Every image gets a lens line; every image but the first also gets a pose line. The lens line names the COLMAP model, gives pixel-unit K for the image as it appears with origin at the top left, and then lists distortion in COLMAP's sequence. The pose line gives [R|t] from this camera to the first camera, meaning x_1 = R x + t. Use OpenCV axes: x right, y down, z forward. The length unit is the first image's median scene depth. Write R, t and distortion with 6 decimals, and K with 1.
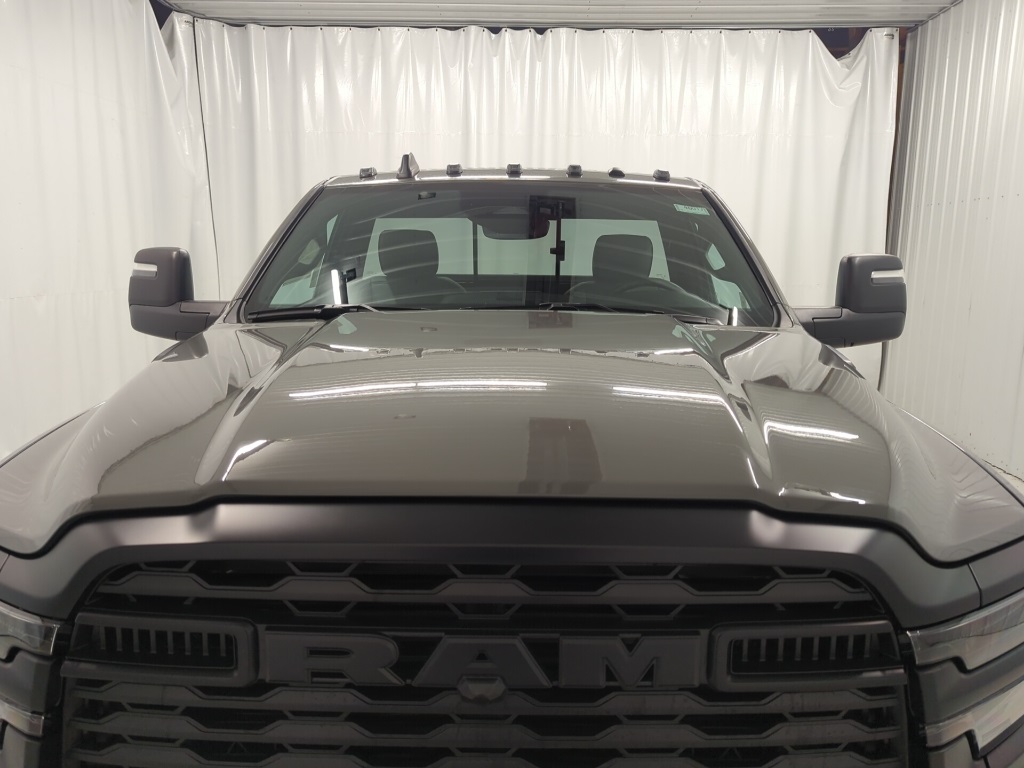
lens RADIAL K [[844.2, 0, 511.5], [0, 844.2, 371.3], [0, 0, 1]] dist [0.039348, -0.007563]
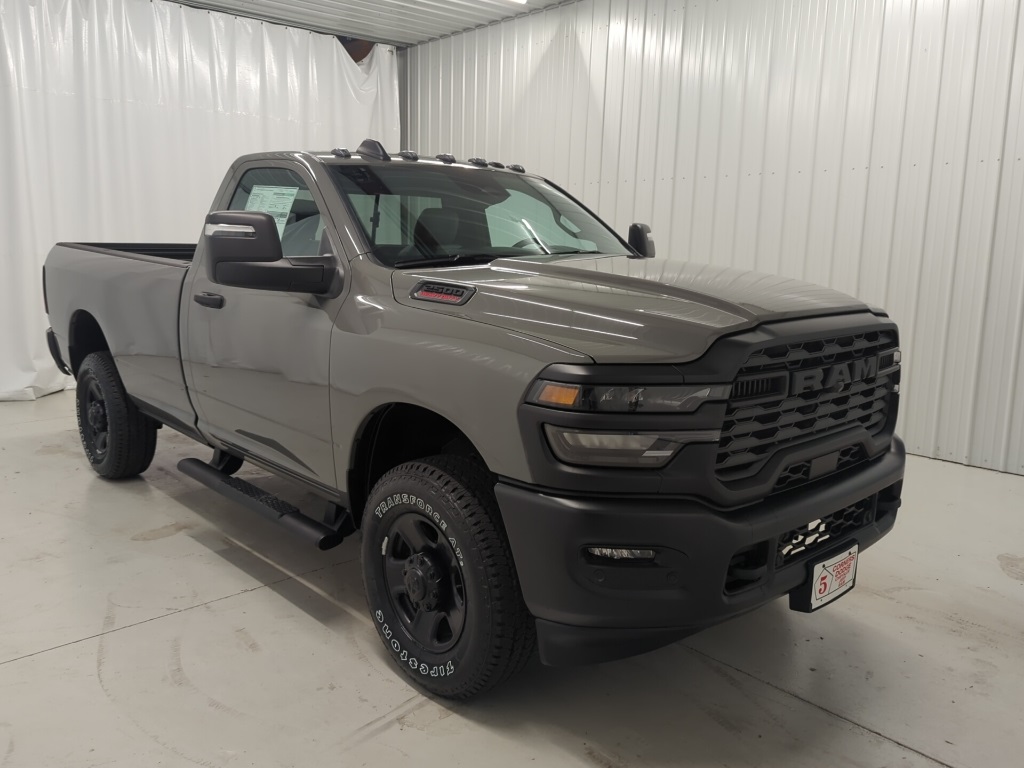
lens RADIAL K [[837.3, 0, 516.7], [0, 837.3, 382.5], [0, 0, 1]] dist [0.038519, -0.008659]
pose [[0.729522, -0.118441, 0.673624, -2.382607], [0.089245, 0.992956, 0.077937, 0.069499], [-0.678110, 0.003260, 0.734953, -0.234579]]
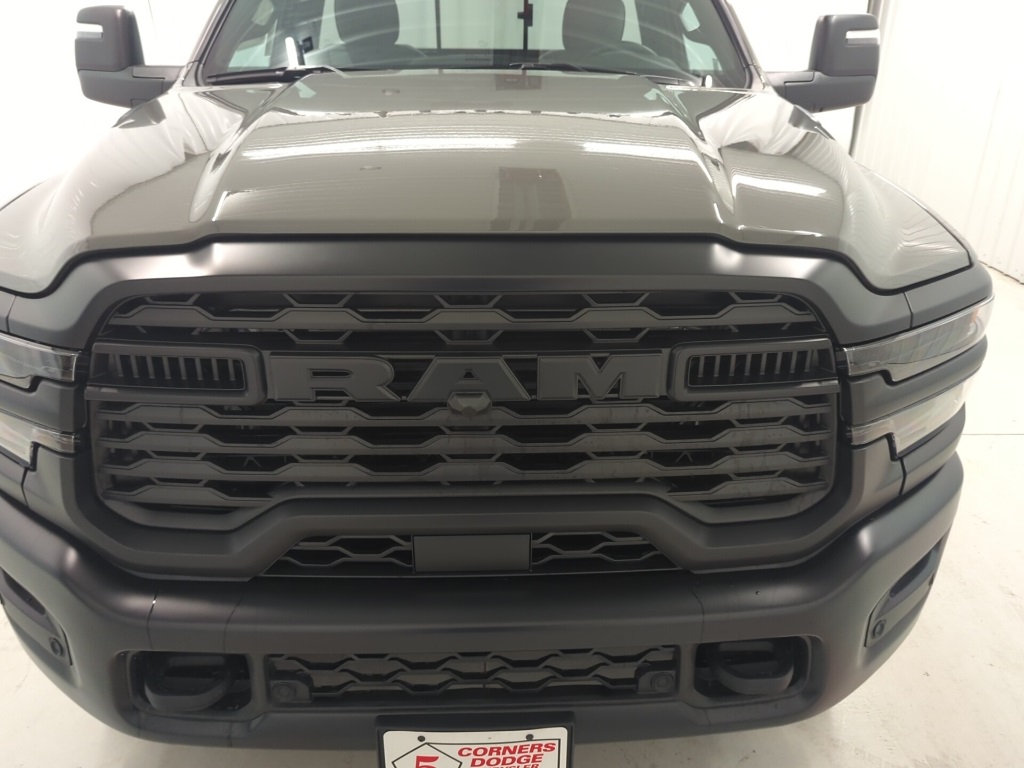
lens RADIAL K [[860.5, 0, 514.4], [0, 860.5, 409.6], [0, 0, 1]] dist [0.078664, -0.095151]
pose [[0.998715, -0.023219, 0.045043, -0.025322], [0.011511, 0.969565, 0.244563, 0.097563], [-0.049350, -0.243730, 0.968587, -0.110218]]
